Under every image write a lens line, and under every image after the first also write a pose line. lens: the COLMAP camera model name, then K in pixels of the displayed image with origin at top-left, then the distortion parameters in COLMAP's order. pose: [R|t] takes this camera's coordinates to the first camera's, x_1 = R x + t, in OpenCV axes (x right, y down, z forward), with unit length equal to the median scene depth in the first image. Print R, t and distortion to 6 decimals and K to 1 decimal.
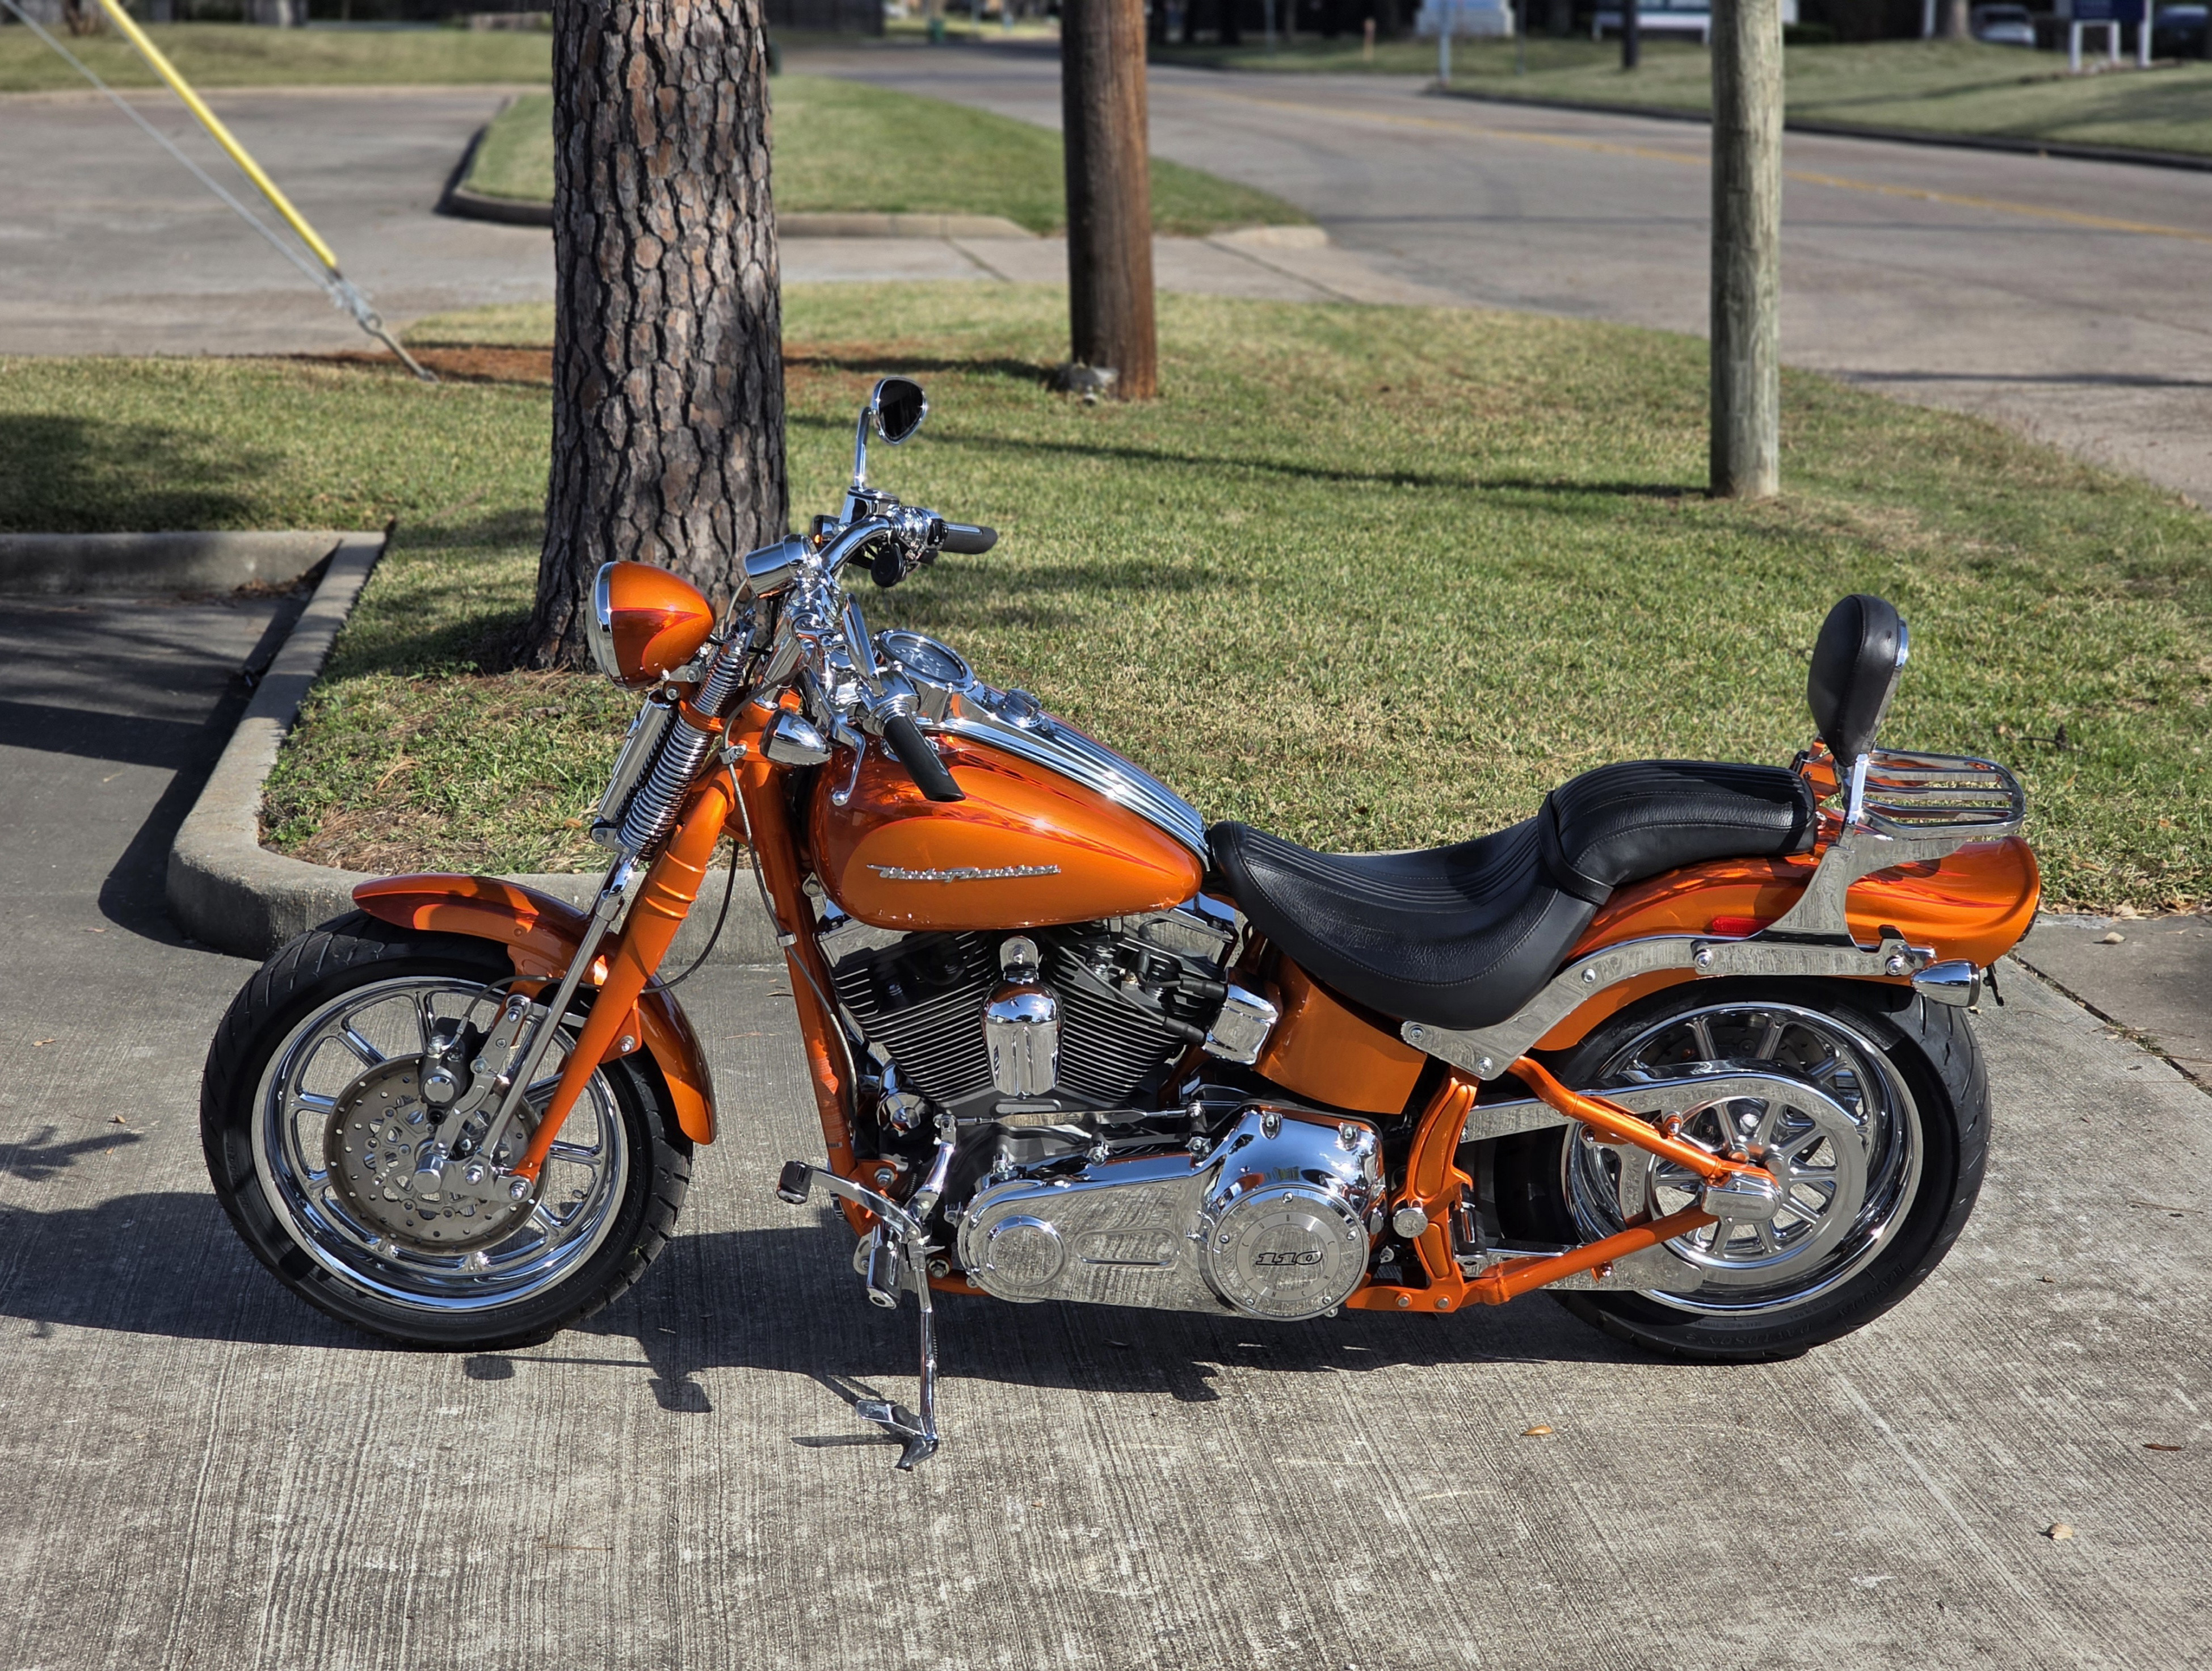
lens RADIAL K [[4124.6, 0, 1106.0], [0, 4124.6, 835.5], [0, 0, 1]] dist [-0.019723, 1.230149]
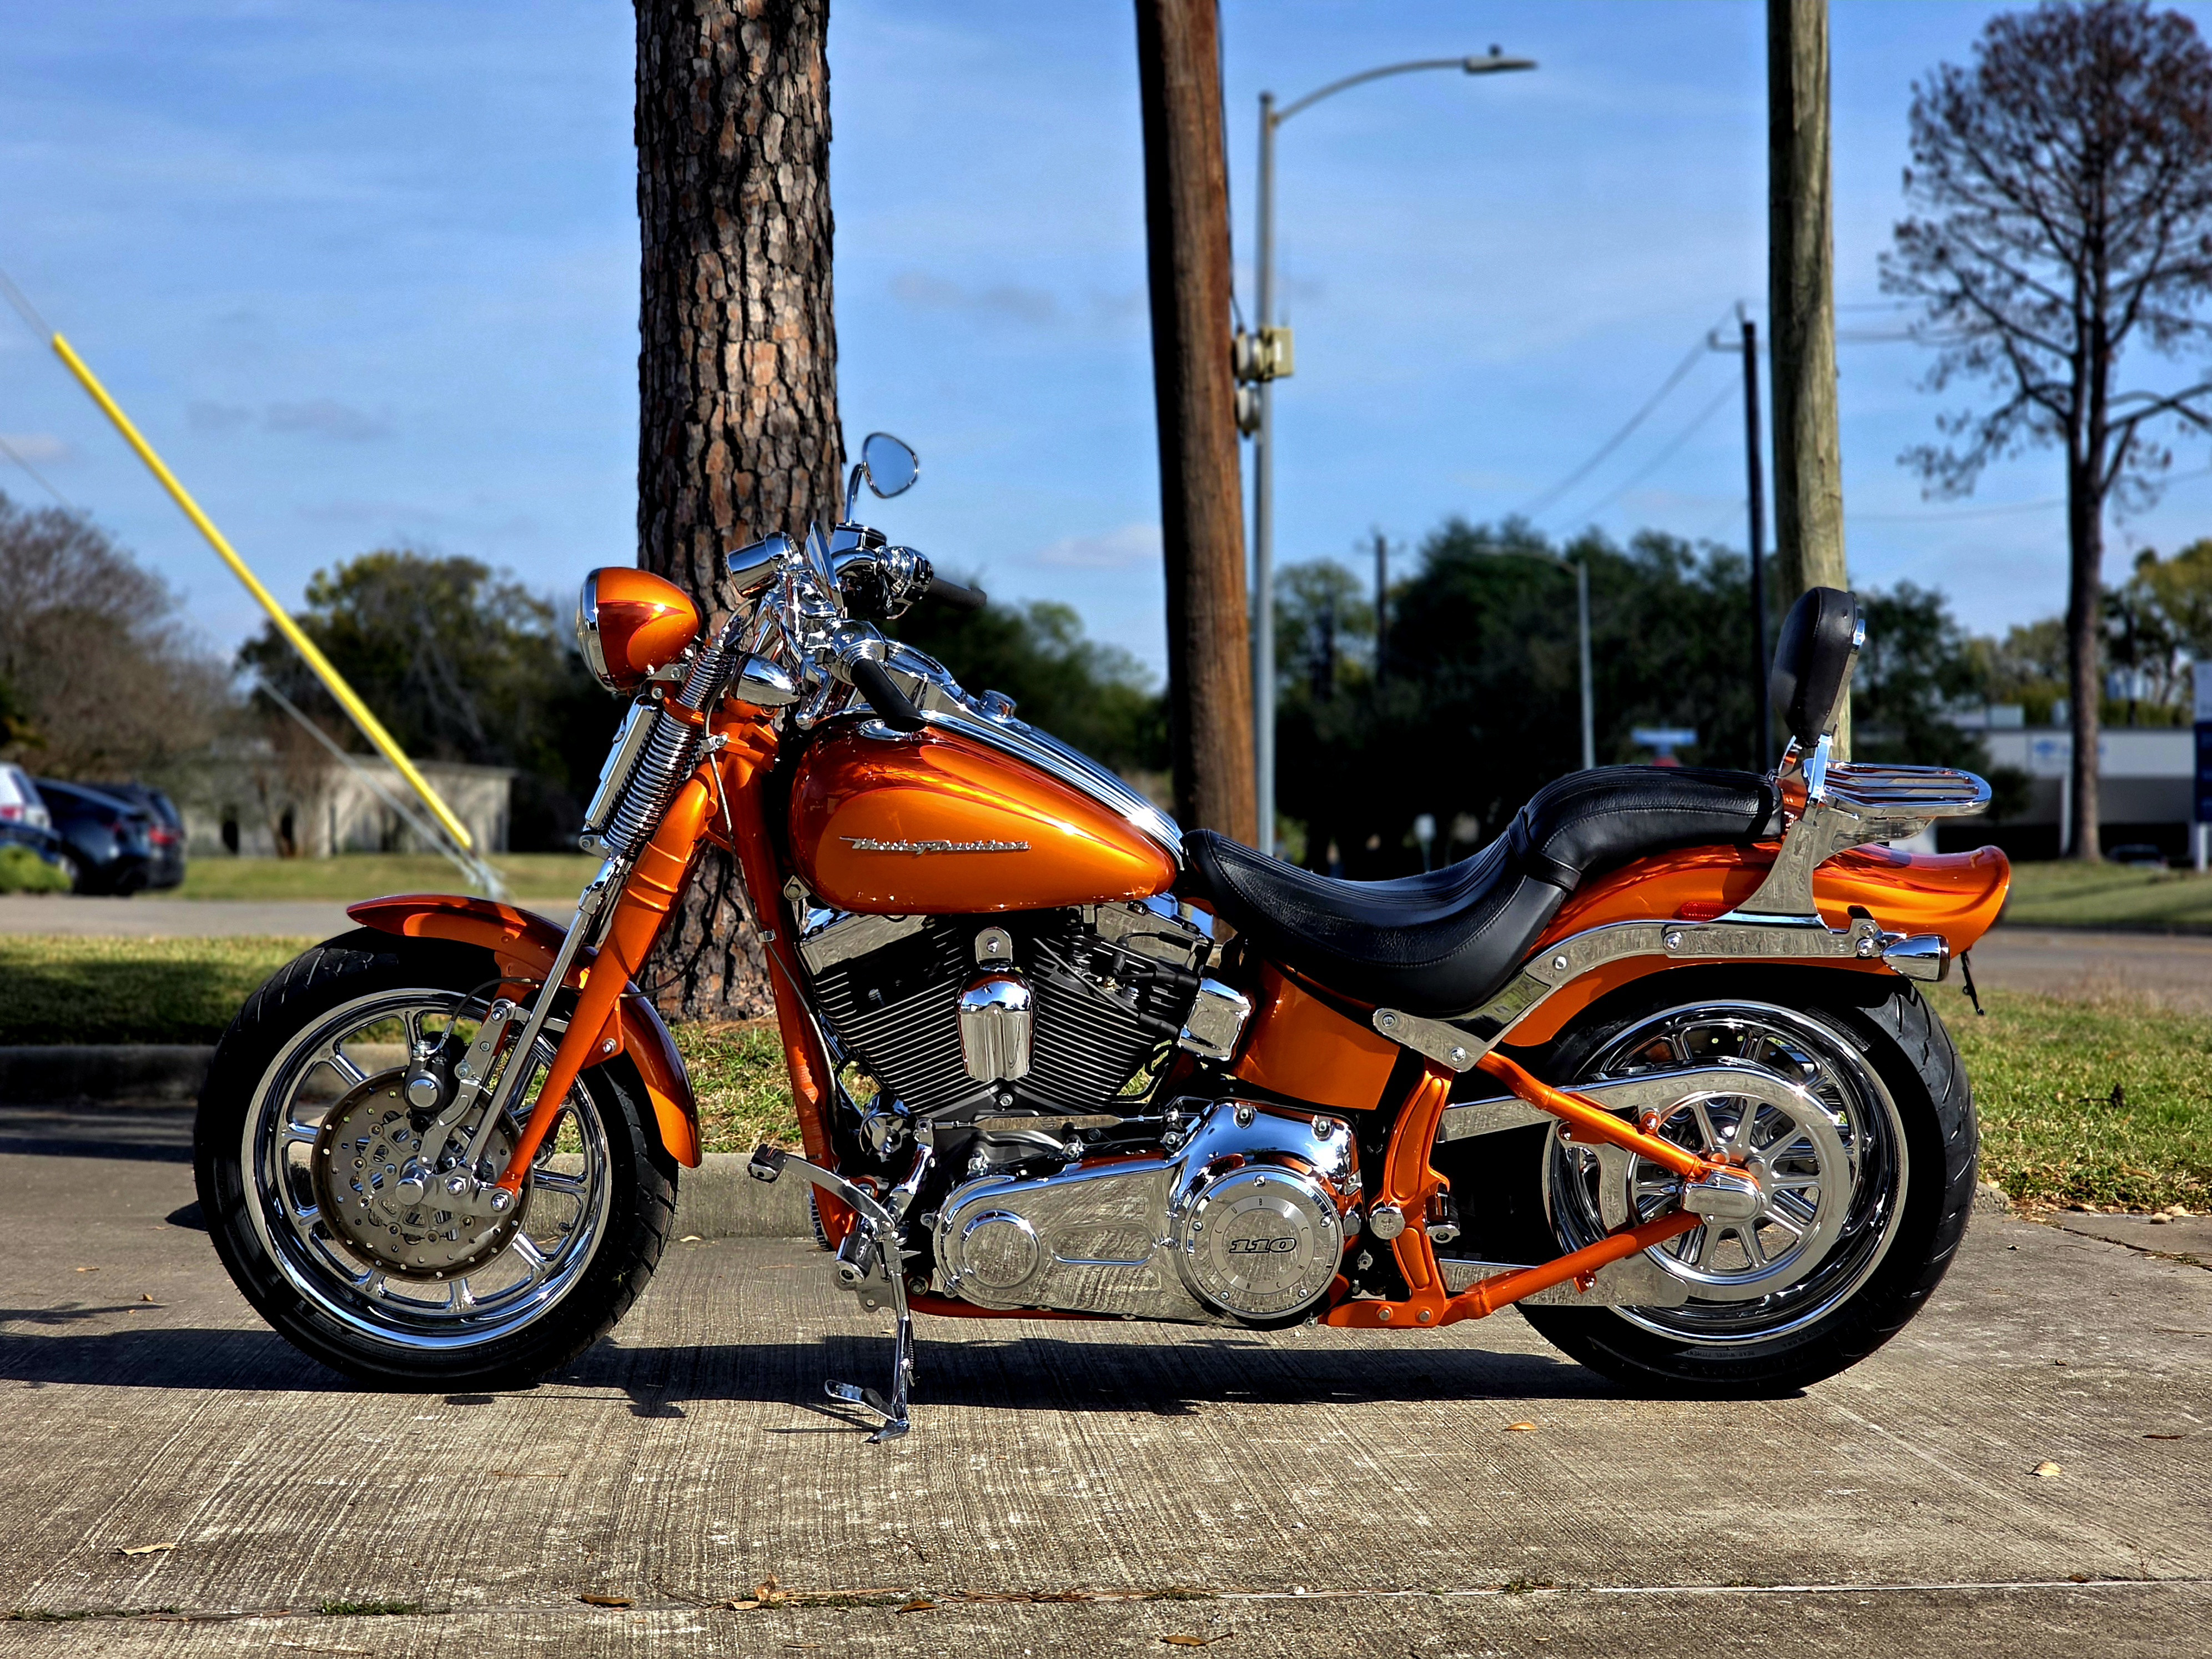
lens RADIAL K [[4069.3, 0, 1106.0], [0, 4069.3, 829.5], [0, 0, 1]] dist [-0.235493, 3.135488]
pose [[0.999196, -0.005436, -0.039720, 0.044972], [-0.002588, 0.979951, -0.199223, 0.194524], [0.040007, 0.199165, 0.979149, 0.021956]]
